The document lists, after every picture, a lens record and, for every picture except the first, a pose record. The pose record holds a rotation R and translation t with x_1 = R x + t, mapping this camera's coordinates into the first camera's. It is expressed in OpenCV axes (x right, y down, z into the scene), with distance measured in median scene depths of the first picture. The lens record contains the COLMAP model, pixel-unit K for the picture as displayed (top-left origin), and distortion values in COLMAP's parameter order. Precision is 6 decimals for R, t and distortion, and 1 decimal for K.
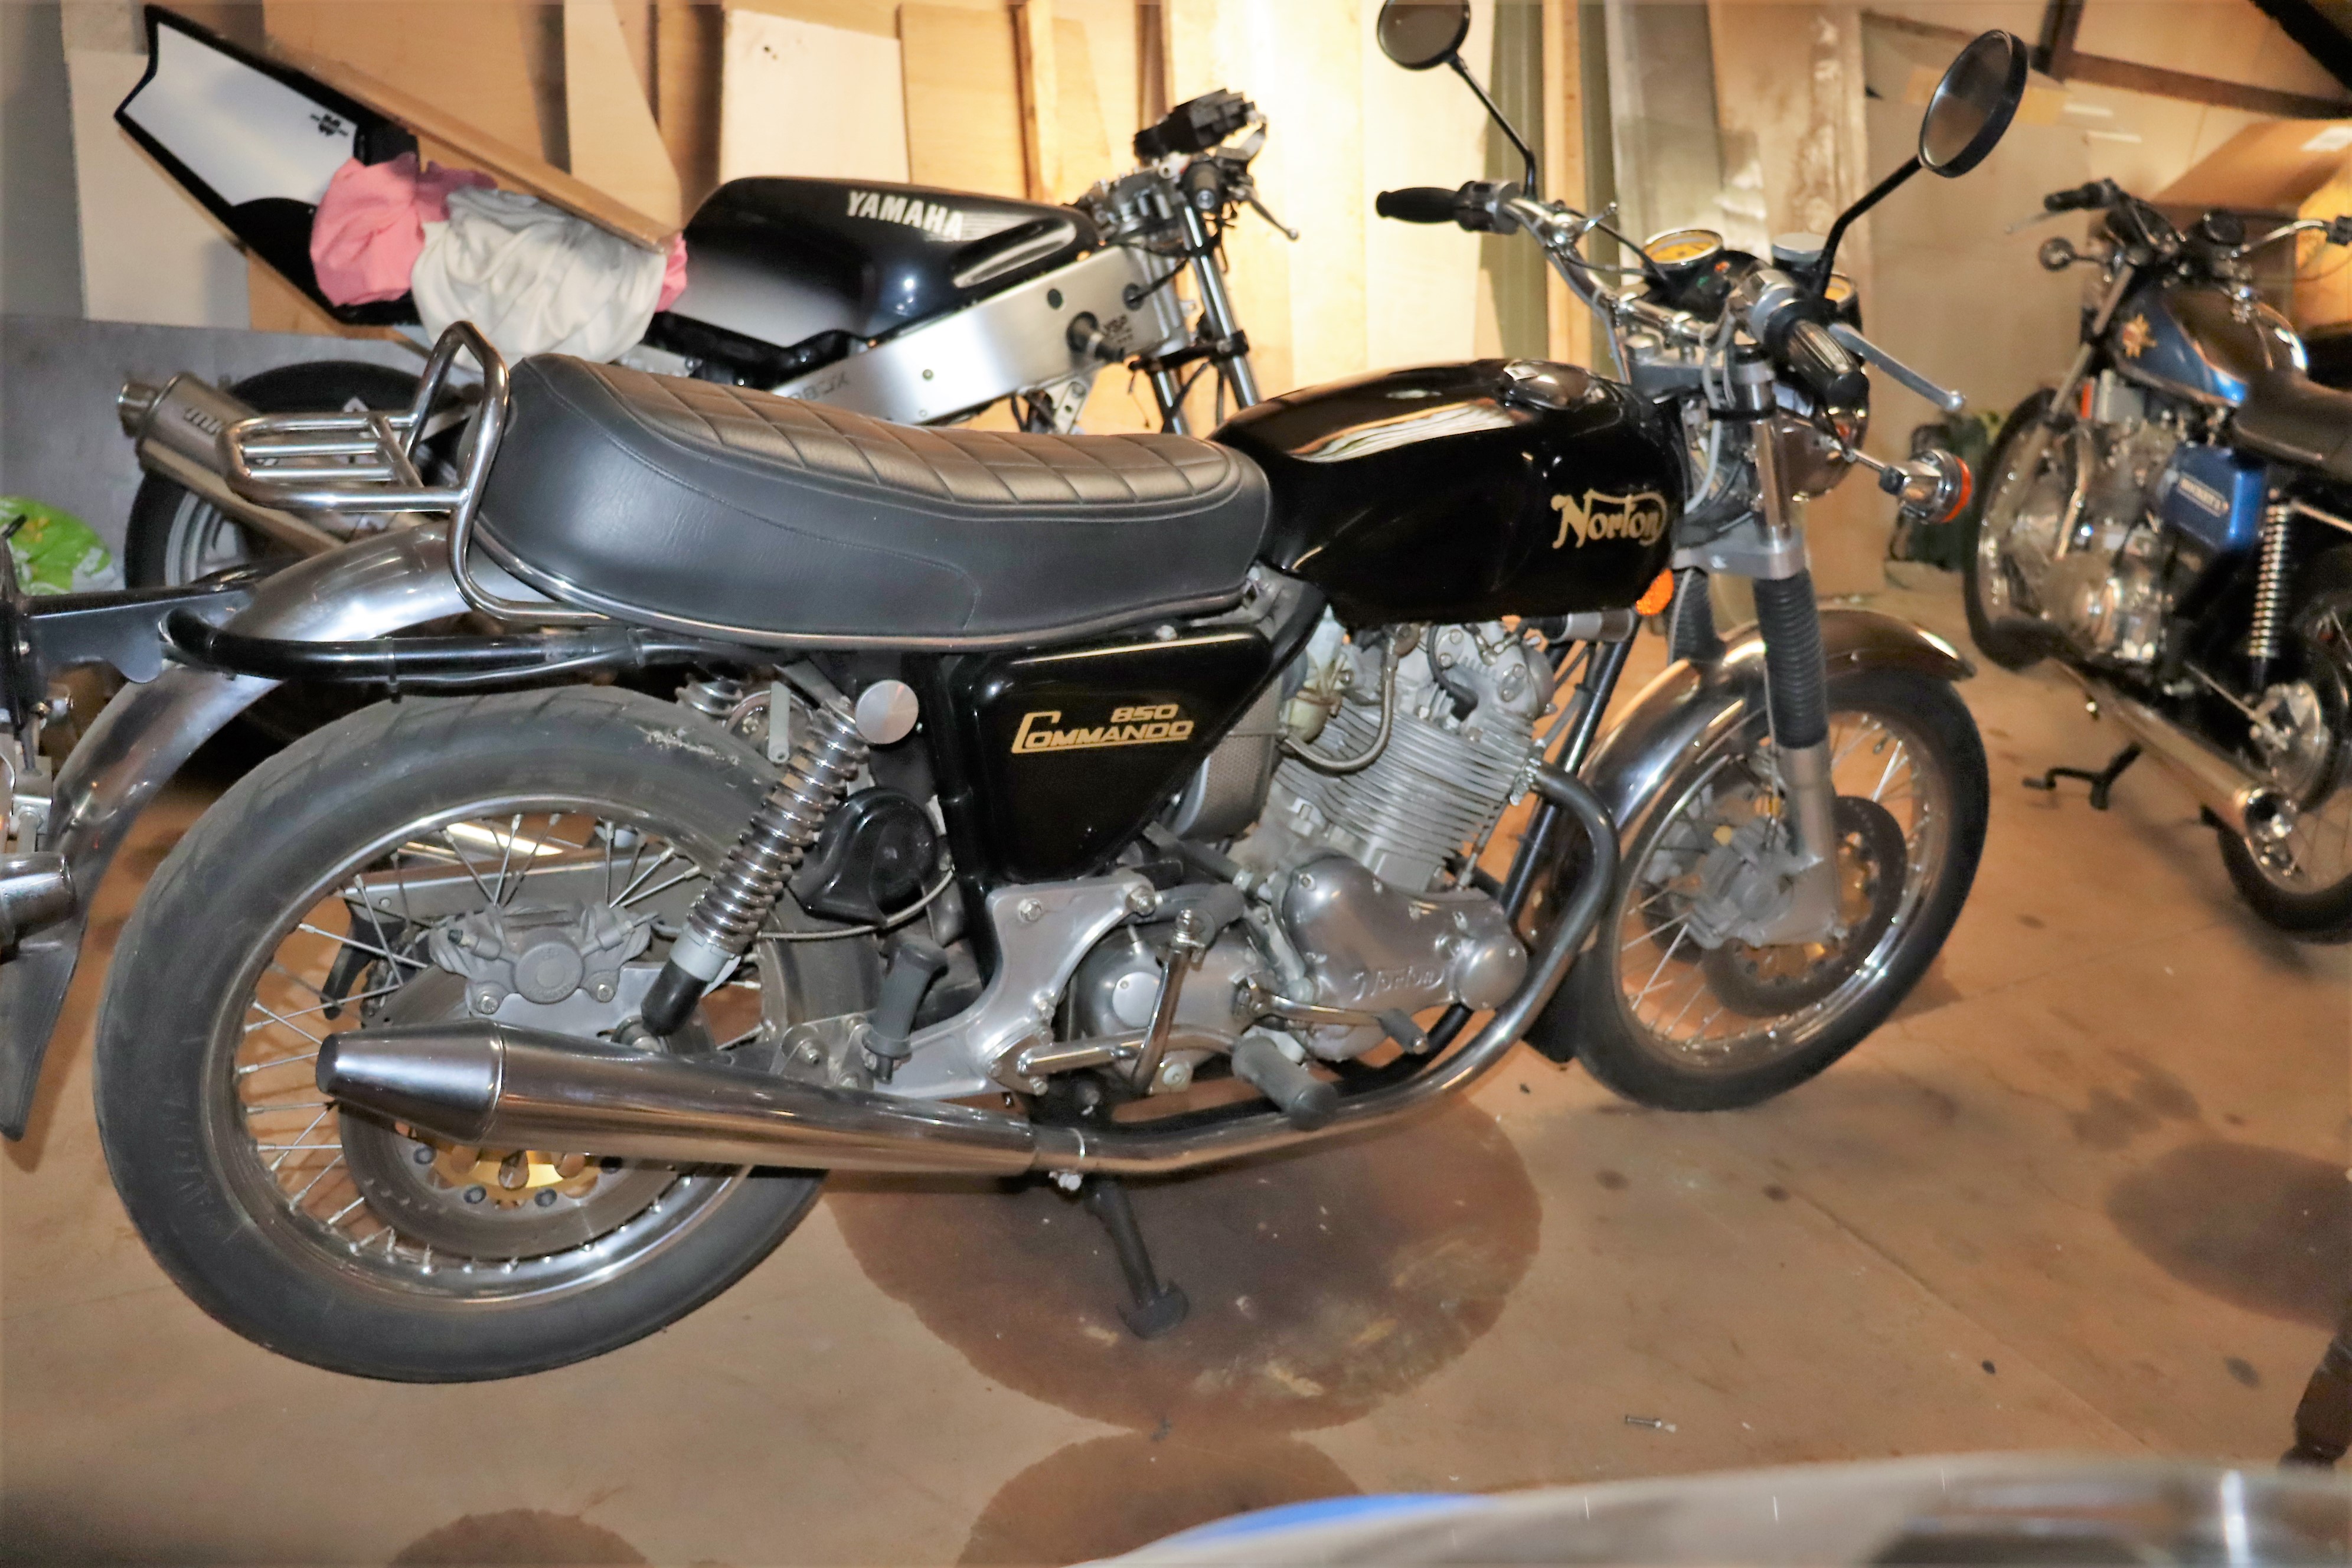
lens RADIAL K [[1974.6, 0, 1176.0], [0, 1974.6, 784.0], [0, 0, 1]] dist [-0.172332, 0.166913]
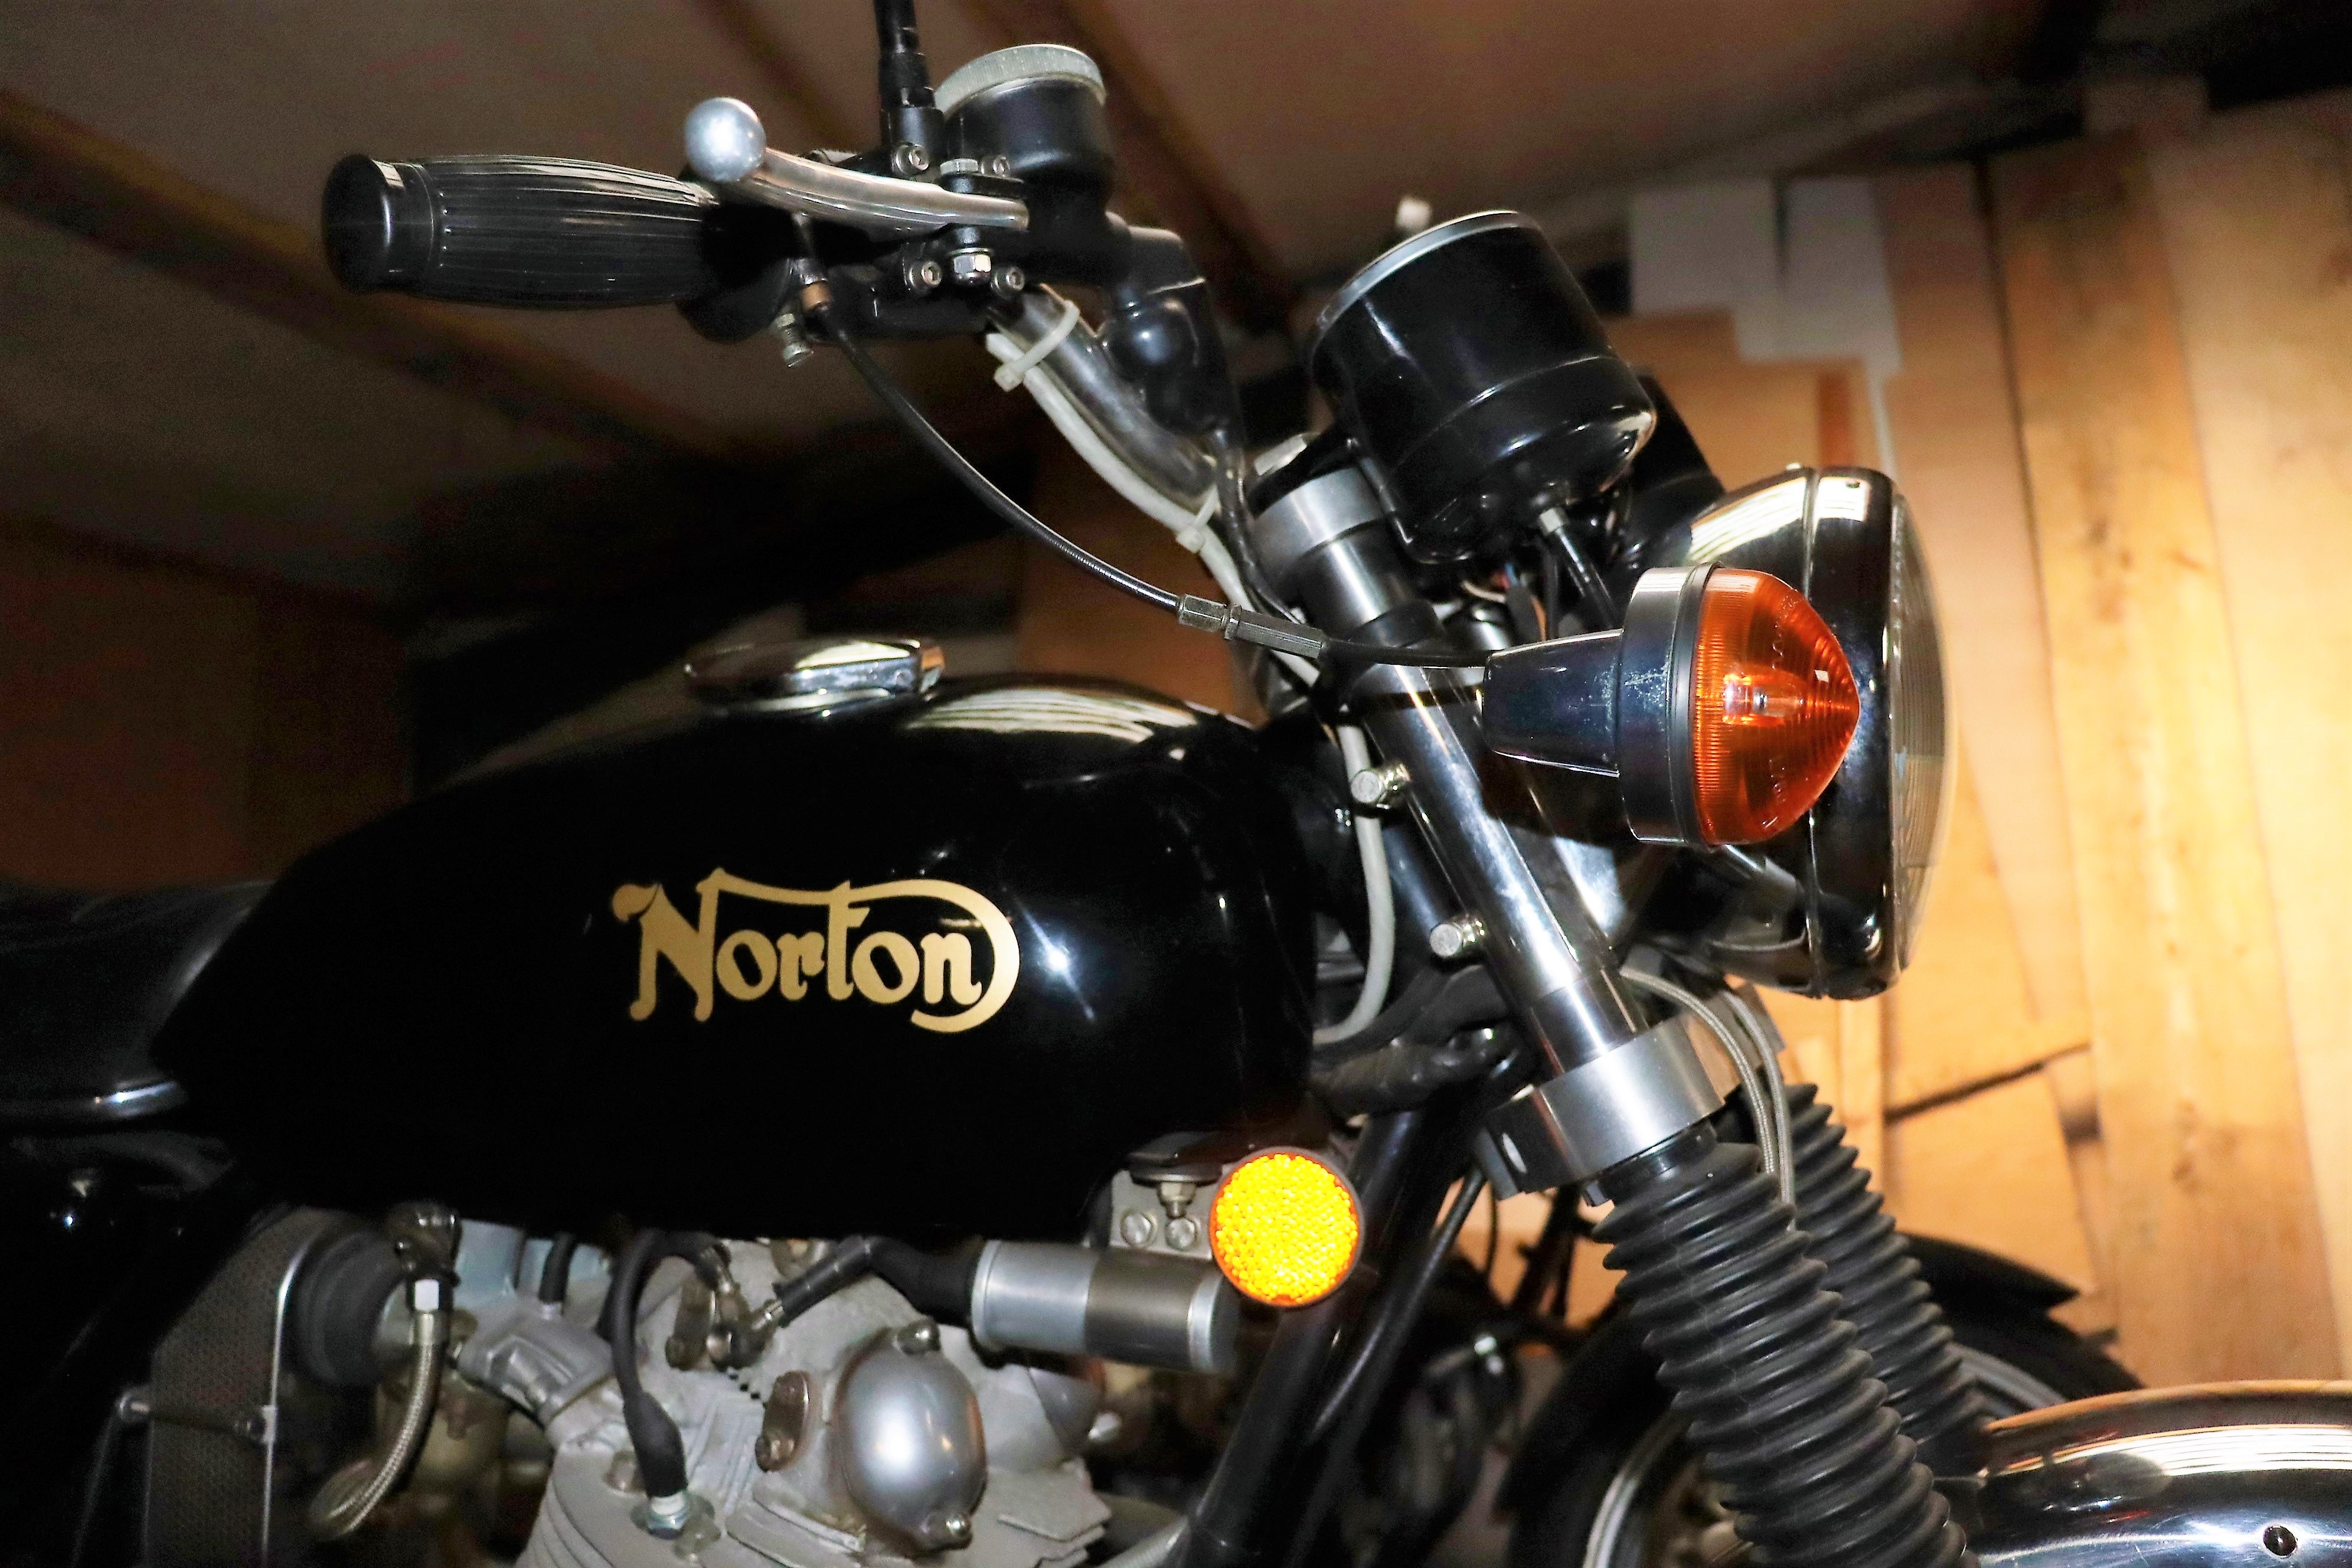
lens RADIAL K [[1974.6, 0, 1176.0], [0, 1974.6, 784.0], [0, 0, 1]] dist [-0.172332, 0.166913]
pose [[0.663891, -0.179045, -0.726079, 0.621284], [-0.207288, 0.888813, -0.408708, -0.026415], [0.718526, 0.421845, 0.552962, 0.926290]]
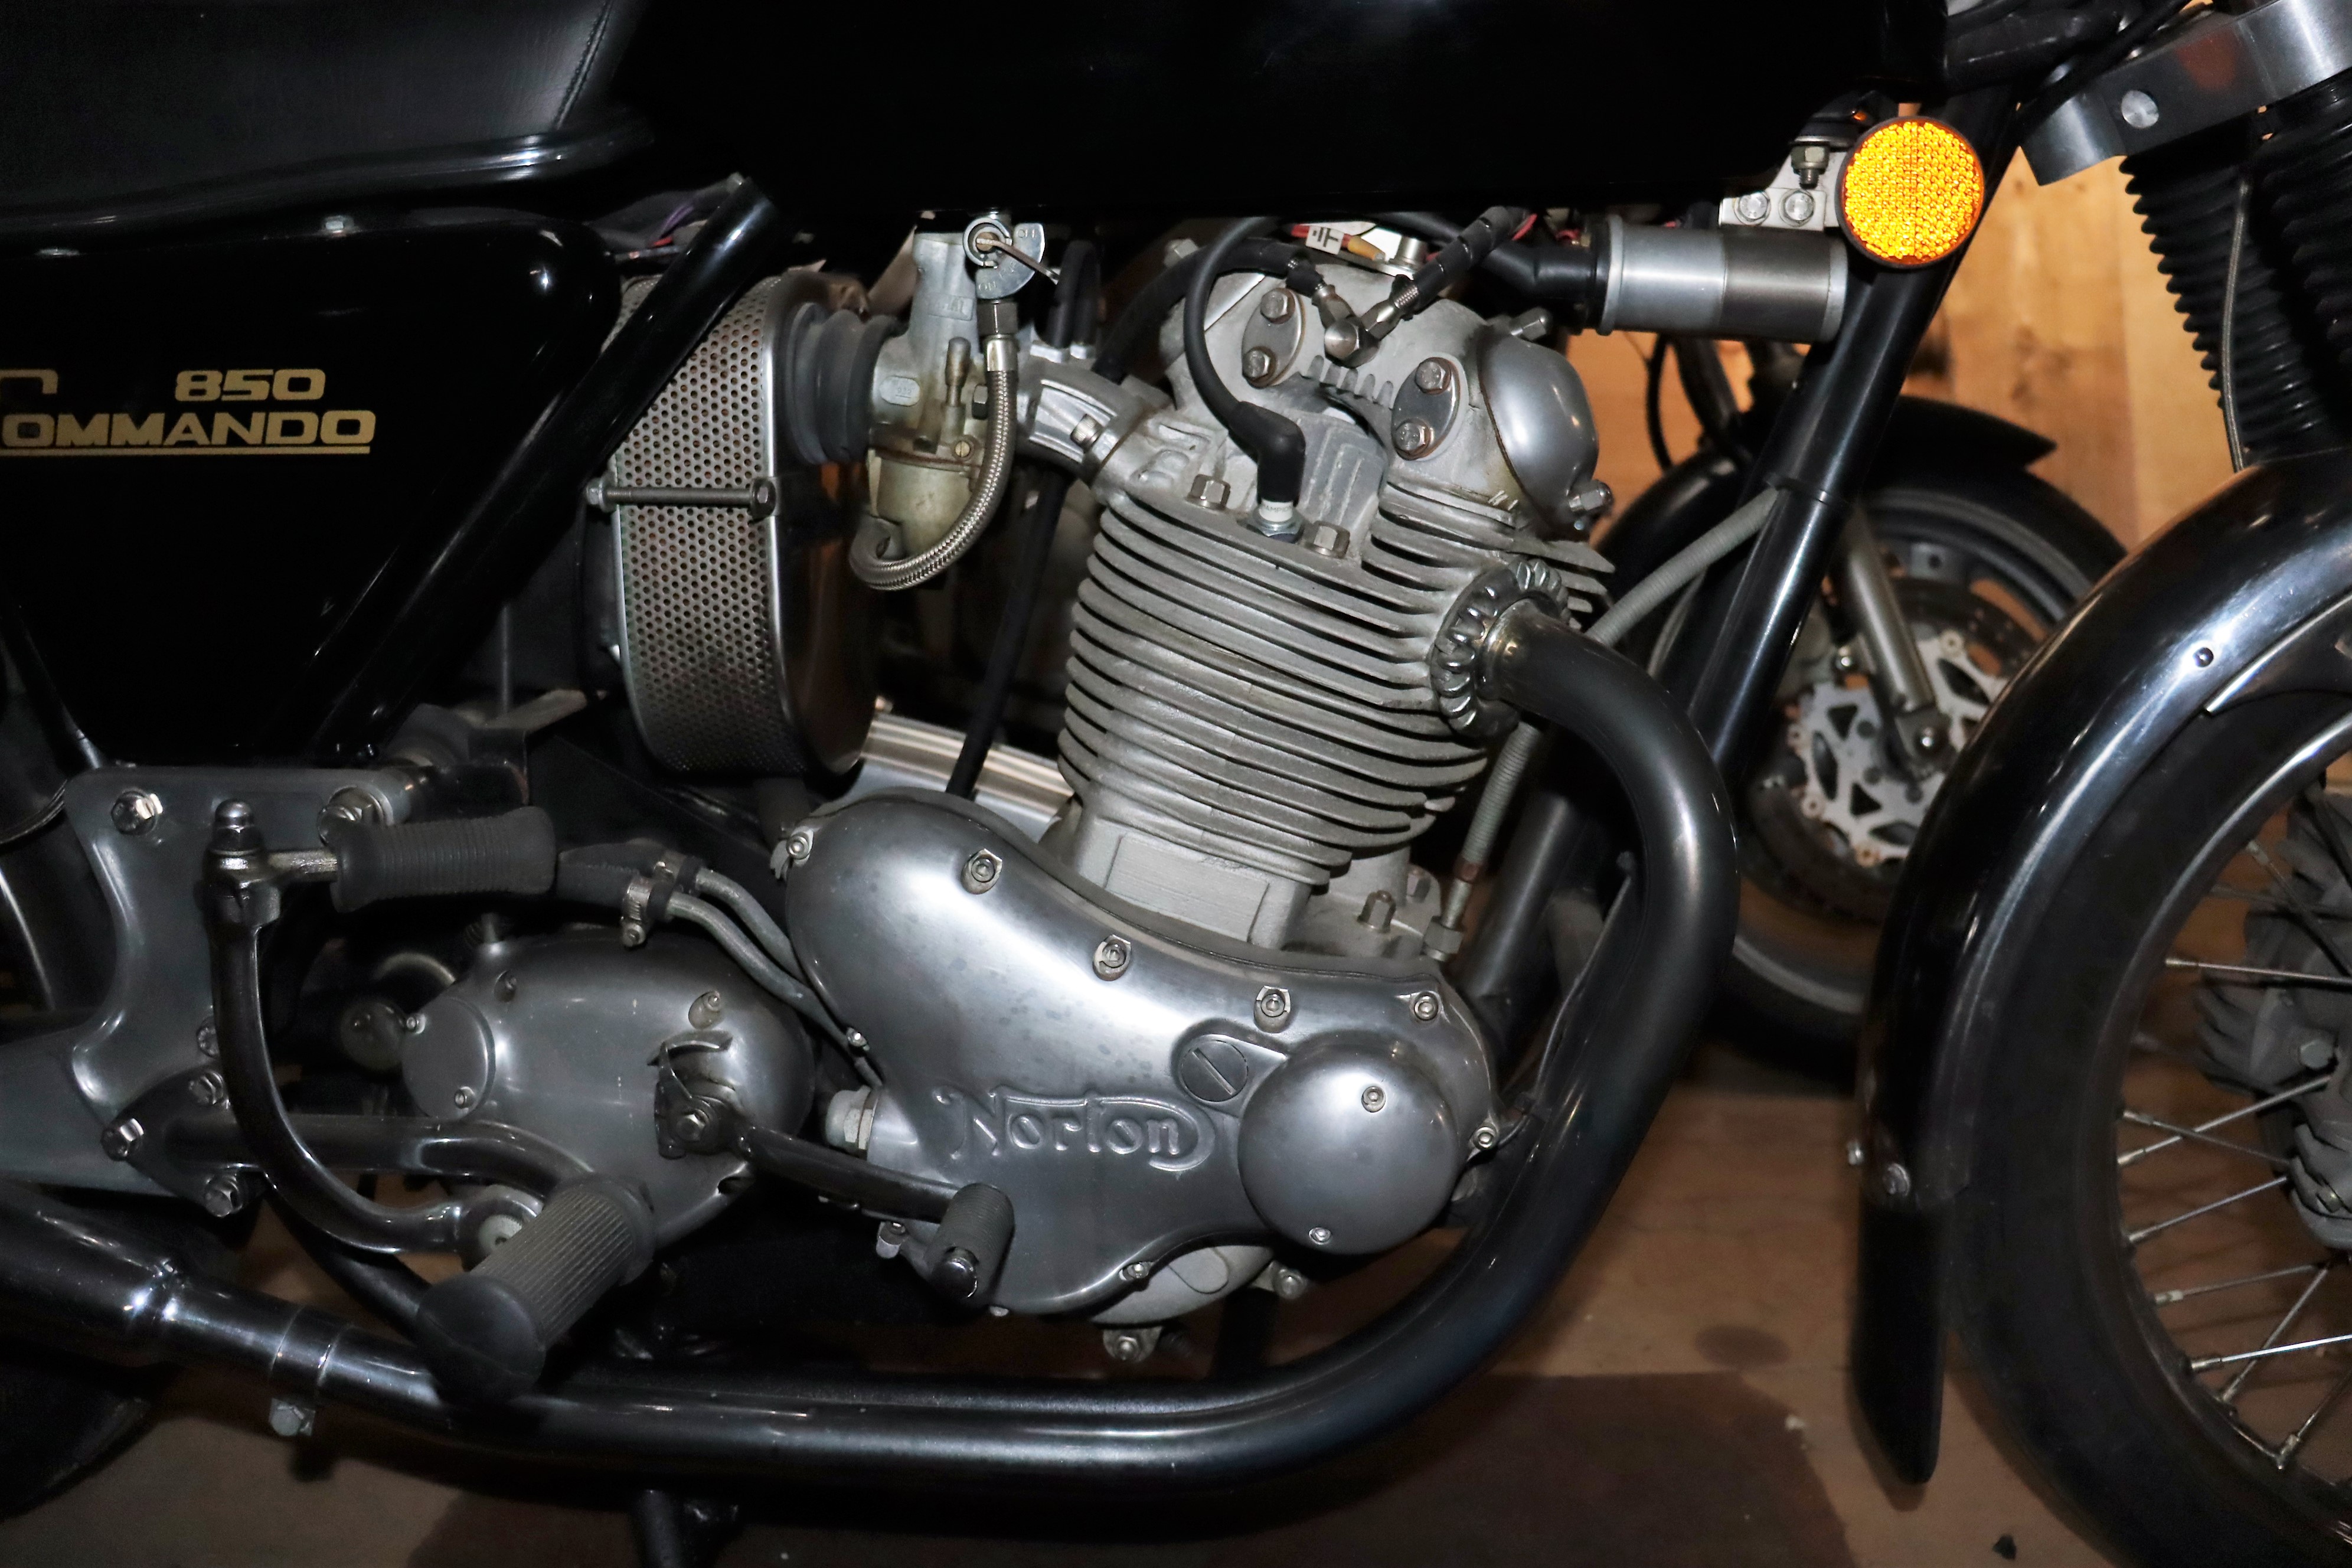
lens RADIAL K [[1974.6, 0, 1176.0], [0, 1974.6, 784.0], [0, 0, 1]] dist [-0.172332, 0.166913]
pose [[0.796137, 0.003762, -0.605104, 0.435712], [-0.107014, 0.985094, -0.134674, 0.095408], [0.595578, 0.171974, 0.784673, 0.793021]]
